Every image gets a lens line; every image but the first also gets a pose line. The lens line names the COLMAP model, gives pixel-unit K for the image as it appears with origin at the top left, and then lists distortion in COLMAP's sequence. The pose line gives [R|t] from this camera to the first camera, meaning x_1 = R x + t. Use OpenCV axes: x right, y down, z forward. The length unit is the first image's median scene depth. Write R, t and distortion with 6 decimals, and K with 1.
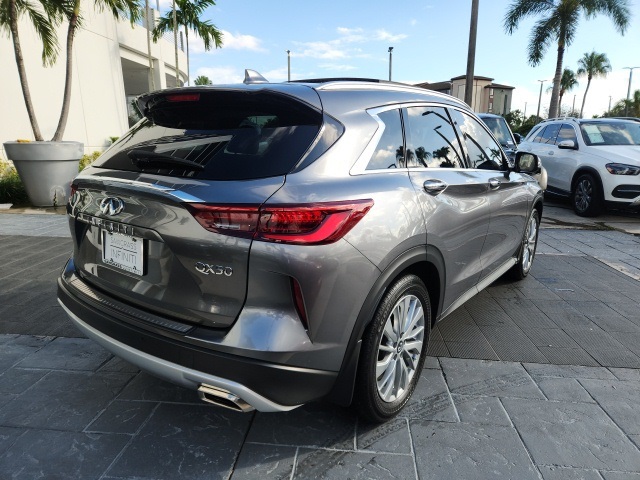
lens RADIAL K [[421.1, 0, 320.0], [0, 421.1, 240.0], [0, 0, 1]] dist [0.060090, -0.050581]
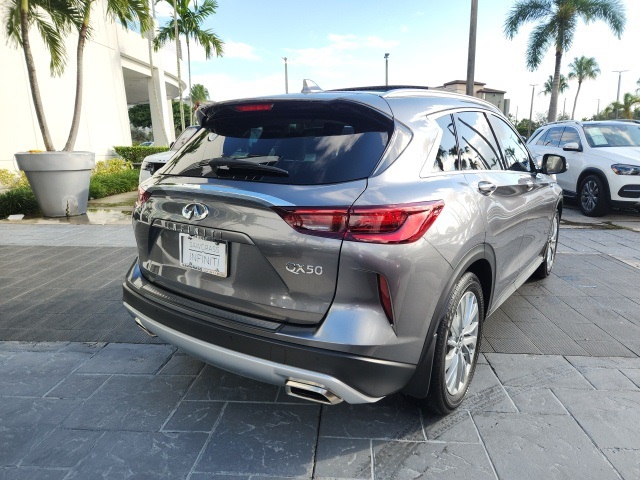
lens RADIAL K [[419.9, 0, 329.4], [0, 419.9, 240.3], [0, 0, 1]] dist [0.064562, -0.051606]
pose [[0.999497, -0.020672, 0.024033, -0.143274], [0.020968, 0.999706, -0.012150, 0.008367], [-0.023775, 0.012648, 0.999637, -0.036430]]
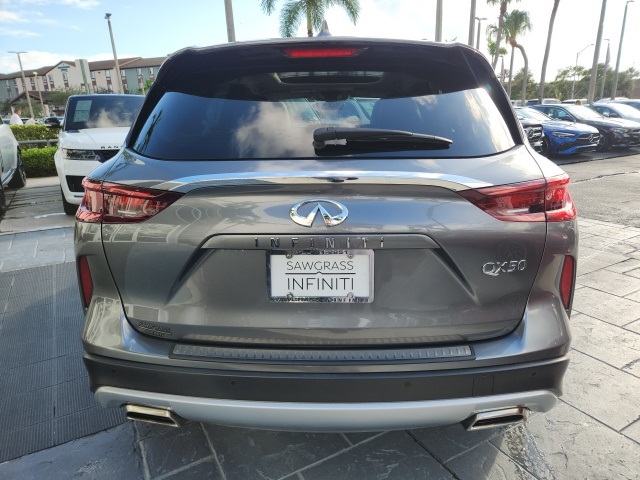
lens RADIAL K [[419.9, 0, 329.4], [0, 419.9, 240.3], [0, 0, 1]] dist [0.064562, -0.051606]
pose [[0.823173, -0.181136, 0.538122, -0.646648], [0.155561, 0.983432, 0.093066, -0.074422], [-0.546065, 0.007102, 0.837713, 0.340422]]
